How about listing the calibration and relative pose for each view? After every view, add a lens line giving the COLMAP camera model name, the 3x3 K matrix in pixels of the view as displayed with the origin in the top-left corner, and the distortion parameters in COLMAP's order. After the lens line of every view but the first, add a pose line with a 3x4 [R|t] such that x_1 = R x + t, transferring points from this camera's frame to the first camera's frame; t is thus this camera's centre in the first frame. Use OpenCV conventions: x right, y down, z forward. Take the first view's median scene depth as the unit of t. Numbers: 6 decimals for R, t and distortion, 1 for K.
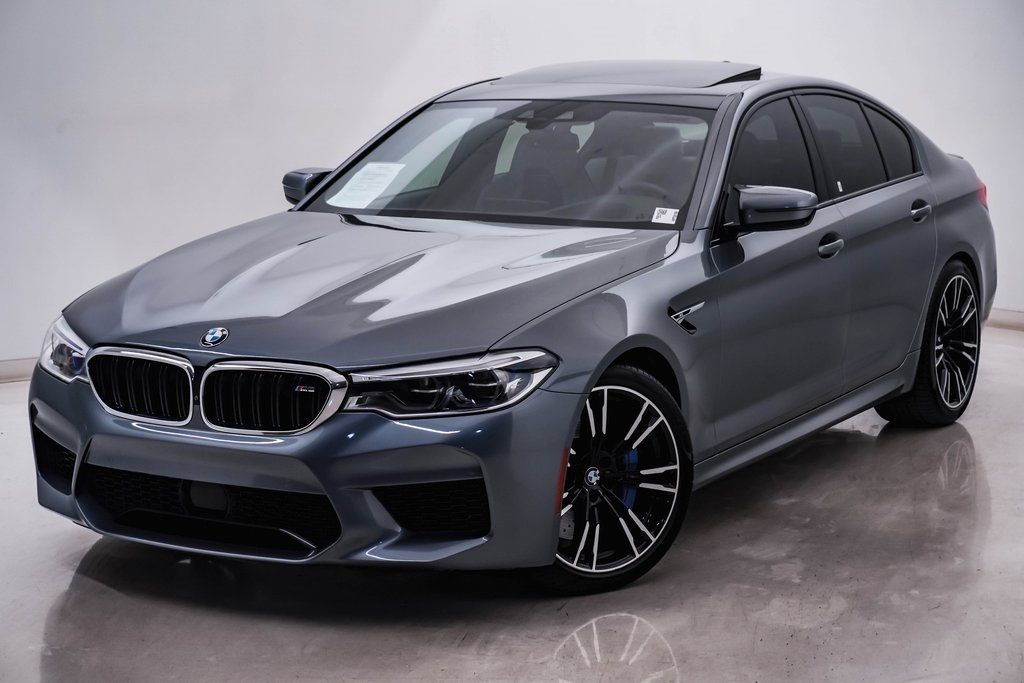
lens RADIAL K [[2186.1, 0, 516.4], [0, 2186.1, 340.8], [0, 0, 1]] dist [0.007727, 0.000000]
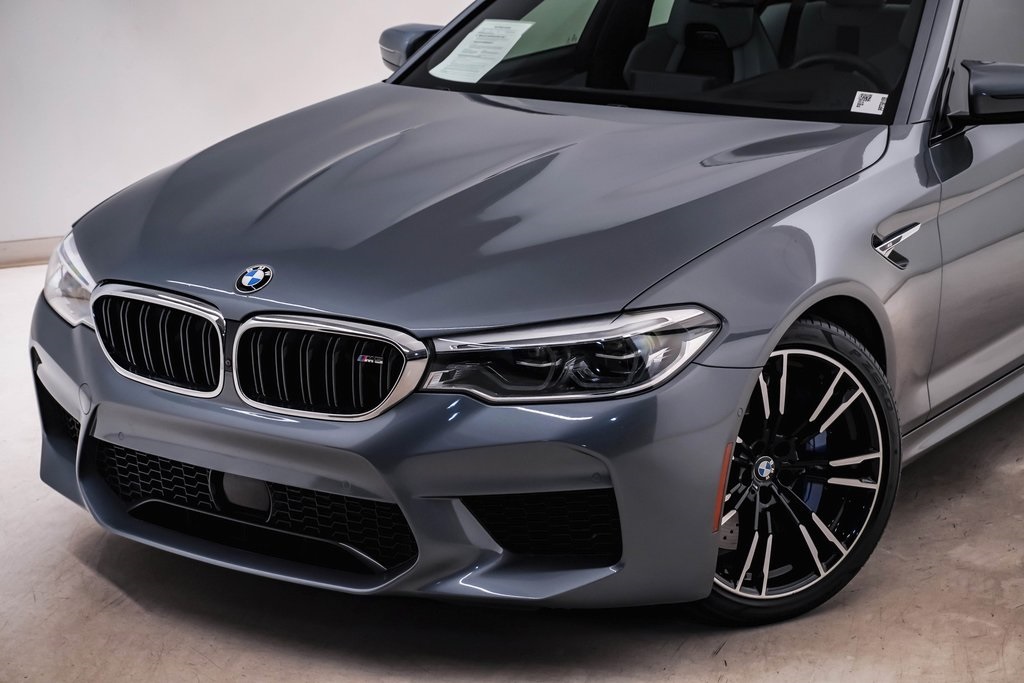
lens RADIAL K [[2186.1, 0, 514.2], [0, 2186.1, 346.4], [0, 0, 1]] dist [0.007727, 0.000000]
pose [[0.996858, 0.018945, -0.076909, 0.006540], [-0.011717, 0.995562, 0.093374, -0.047832], [0.078337, -0.092180, 0.992656, 0.265225]]
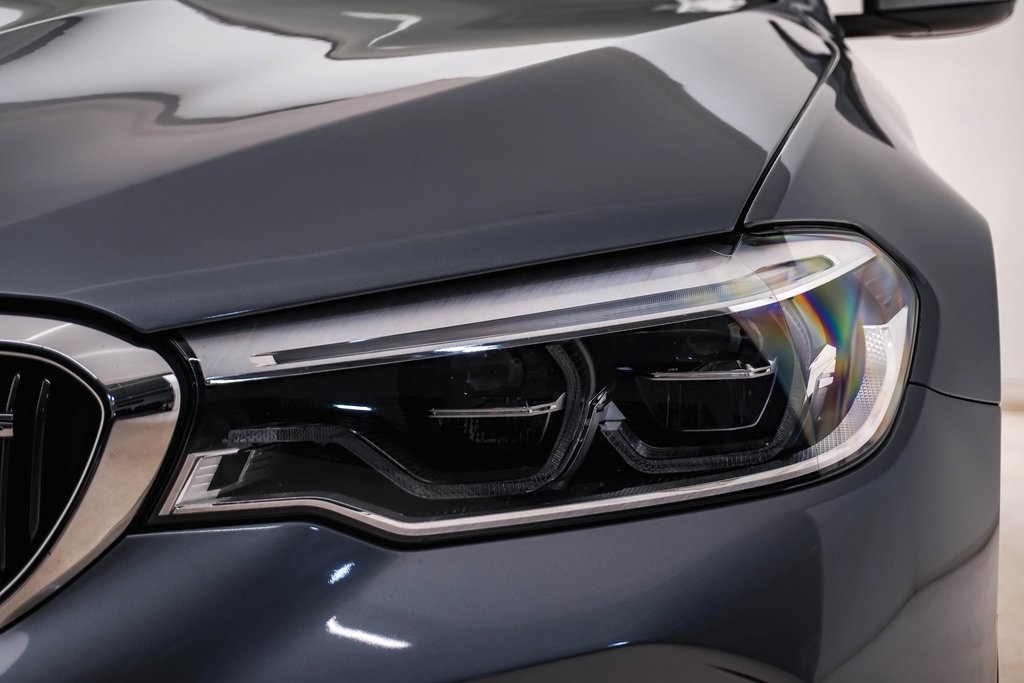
lens RADIAL K [[2186.1, 0, 507.6], [0, 2186.1, 340.6], [0, 0, 1]] dist [0.007727, 0.000000]
pose [[0.922511, -0.029871, 0.384813, -0.119660], [0.054418, 0.997108, -0.053056, 0.026106], [-0.382116, 0.069886, 0.921468, 0.752133]]
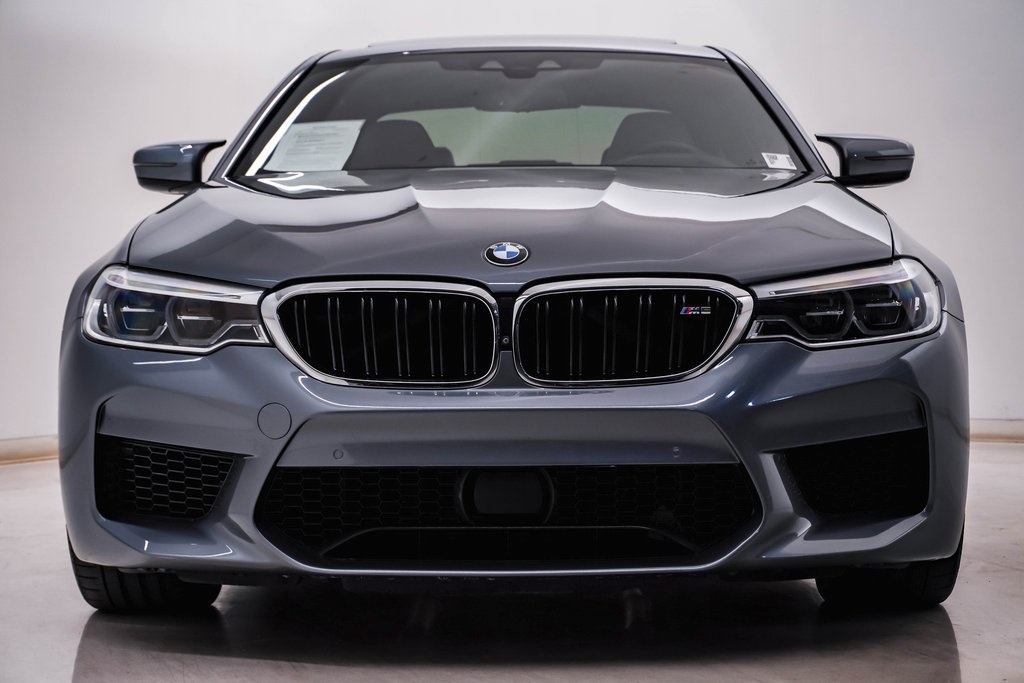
lens RADIAL K [[2186.1, 0, 519.2], [0, 2186.1, 344.2], [0, 0, 1]] dist [0.007727, 0.000000]
pose [[0.873794, -0.021017, 0.485842, -0.448767], [0.081241, 0.991334, -0.103230, 0.092743], [-0.479462, 0.129672, 0.867929, 0.410951]]
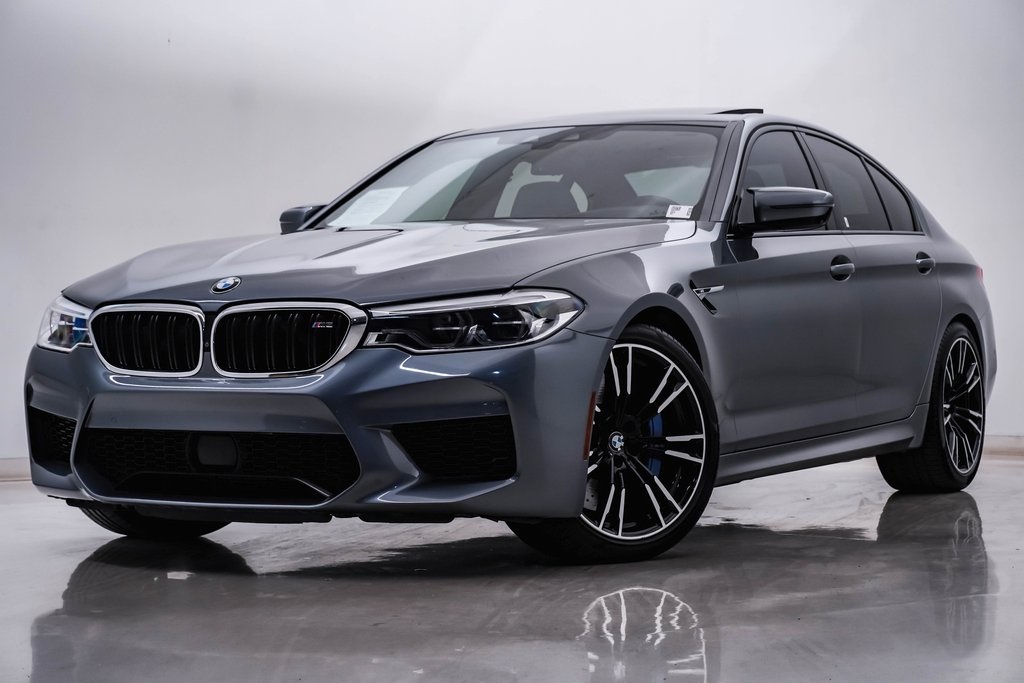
lens RADIAL K [[2186.1, 0, 511.1], [0, 2186.1, 337.9], [0, 0, 1]] dist [0.007727, 0.000000]
pose [[0.999680, -0.001539, 0.025253, -0.036024], [0.005234, 0.989136, -0.146909, 0.159554], [-0.024753, 0.146994, 0.988828, 0.046453]]
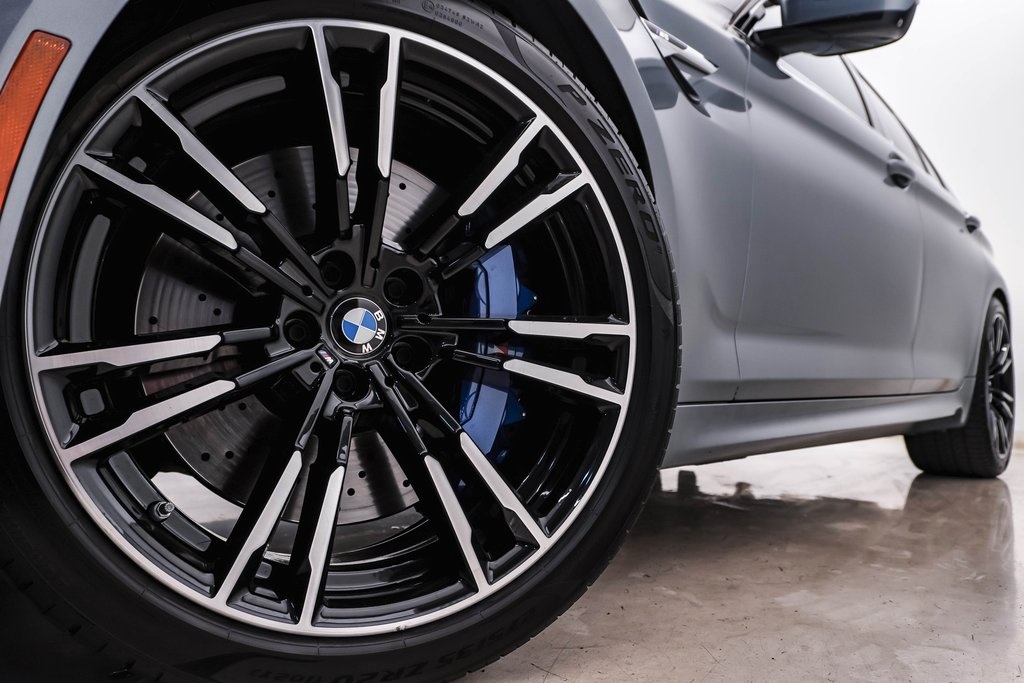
lens RADIAL K [[802.4, 0, 513.0], [0, 802.4, 336.6], [0, 0, 1]] dist [-0.009036, 0.007670]
pose [[0.984566, 0.031227, -0.172208, 0.079244], [-0.066387, 0.977053, -0.202388, 0.087525], [0.161936, 0.210697, 0.964045, 0.898053]]
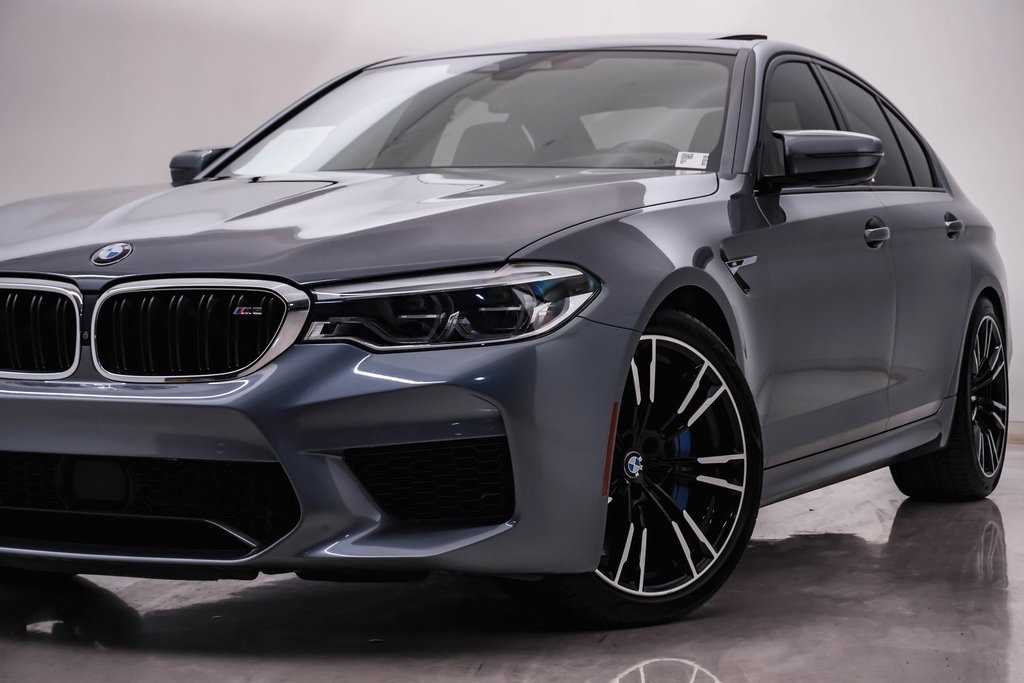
lens RADIAL K [[2186.1, 0, 510.4], [0, 2186.1, 344.9], [0, 0, 1]] dist [0.007727, 0.000000]
pose [[0.995959, 0.001980, 0.089782, -0.071553], [0.008972, 0.992562, -0.121409, 0.111409], [-0.089355, 0.121724, 0.988534, 0.287936]]
